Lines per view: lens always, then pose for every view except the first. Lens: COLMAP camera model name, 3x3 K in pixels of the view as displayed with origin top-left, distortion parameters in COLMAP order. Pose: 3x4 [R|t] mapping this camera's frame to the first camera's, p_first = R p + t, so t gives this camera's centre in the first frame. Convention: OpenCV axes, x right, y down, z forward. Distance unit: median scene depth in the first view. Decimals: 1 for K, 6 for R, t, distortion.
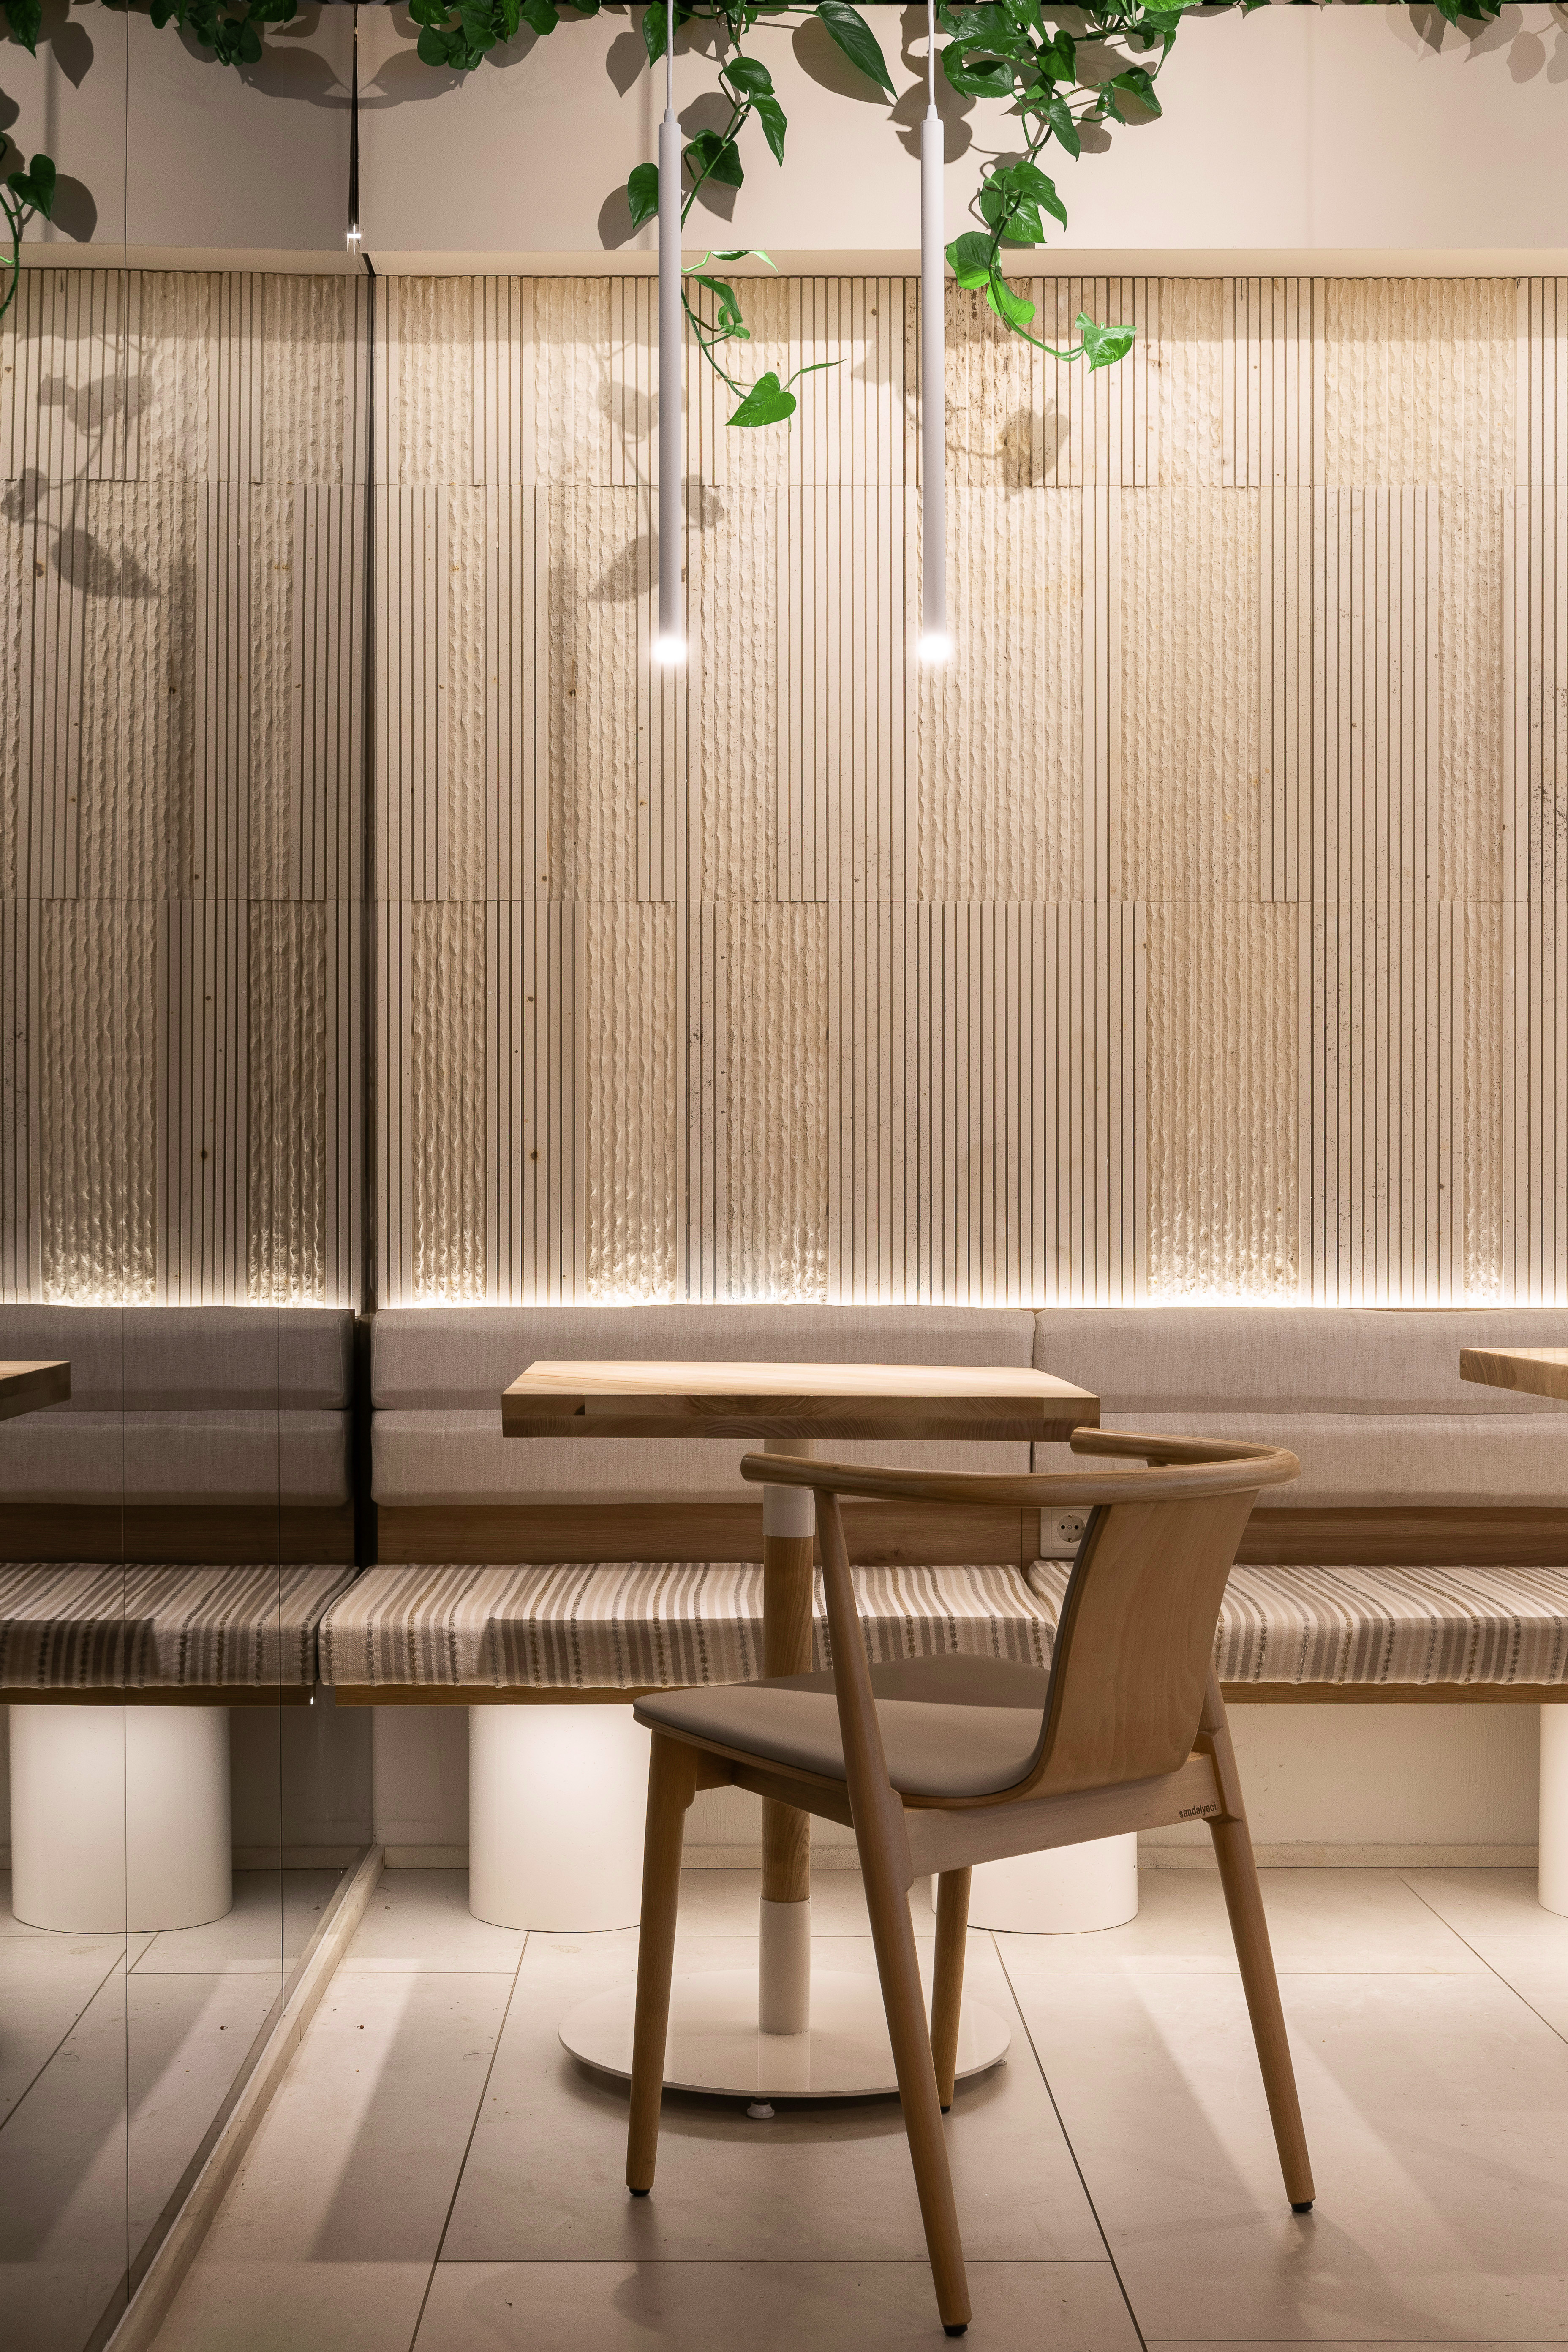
lens RADIAL K [[3154.5, 0, 784.0], [0, 3154.5, 1176.0], [0, 0, 1]] dist [-0.029782, -0.020925]
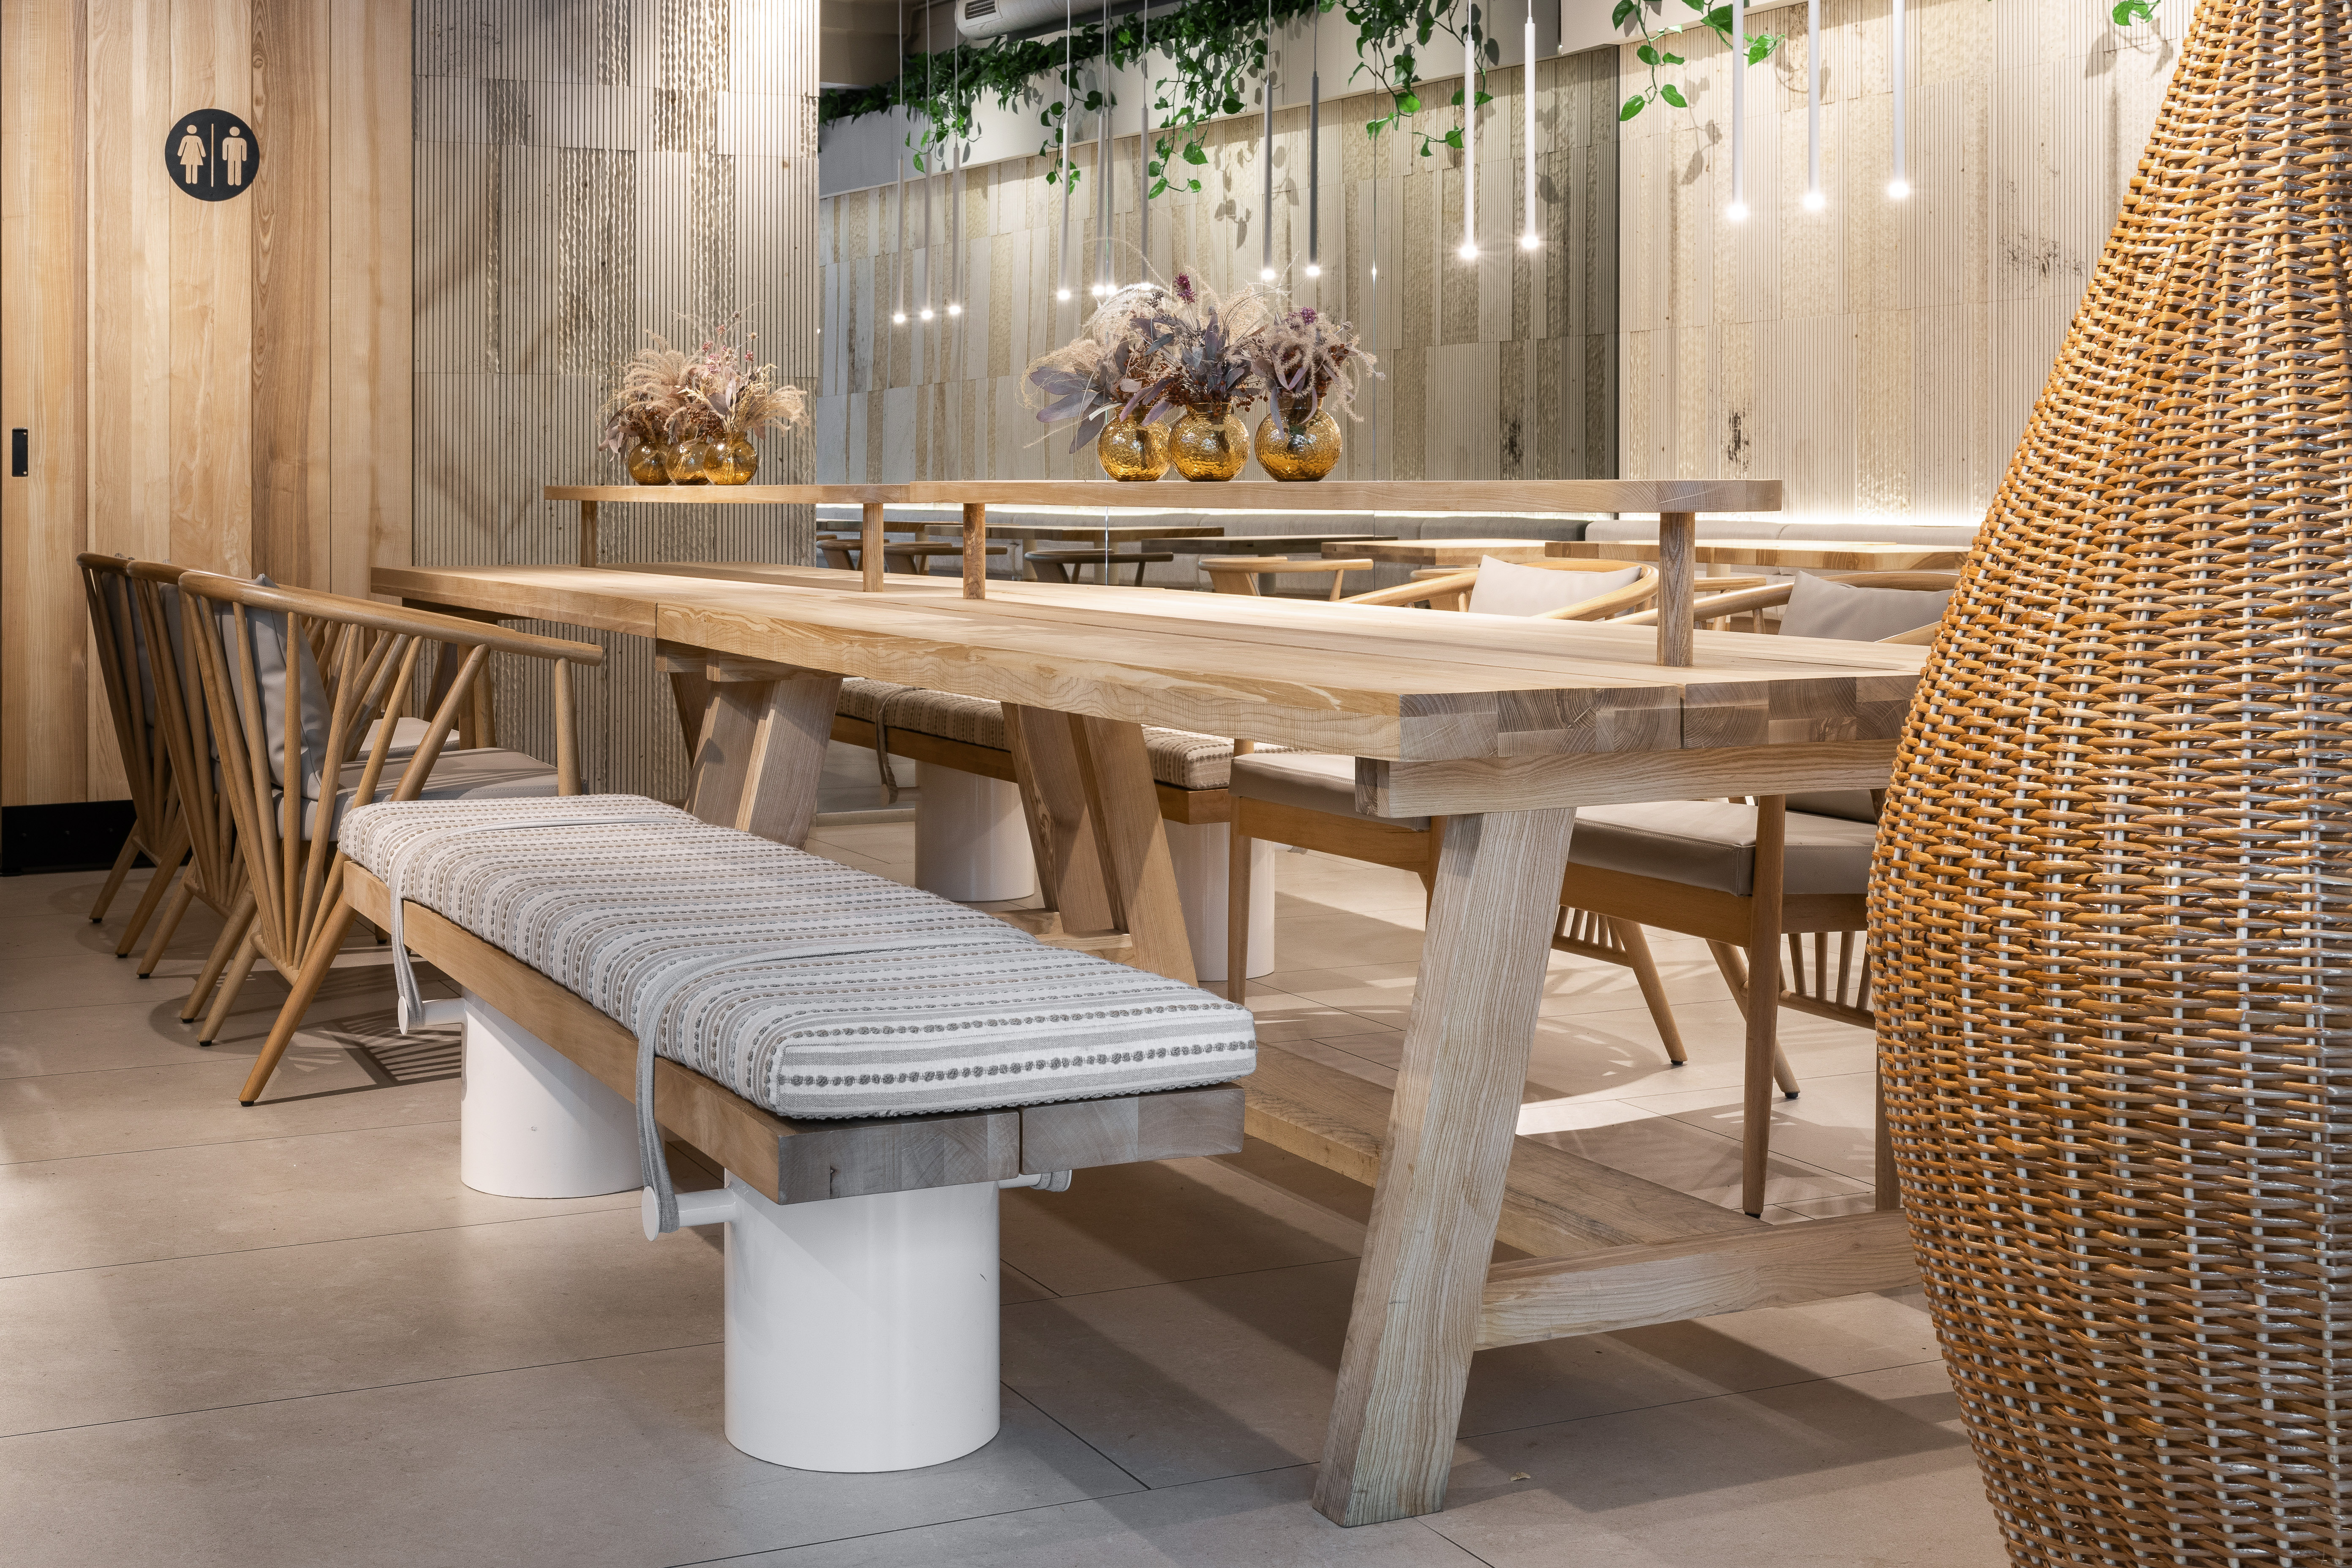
lens RADIAL K [[3023.9, 0, 1176.0], [0, 3023.9, 784.0], [0, 0, 1]] dist [-0.201876, -0.000186]
pose [[0.420723, 0.080420, -0.903618, 1.617903], [-0.008443, 0.996367, 0.084743, 0.048814], [0.907150, -0.028024, 0.419874, -0.146554]]
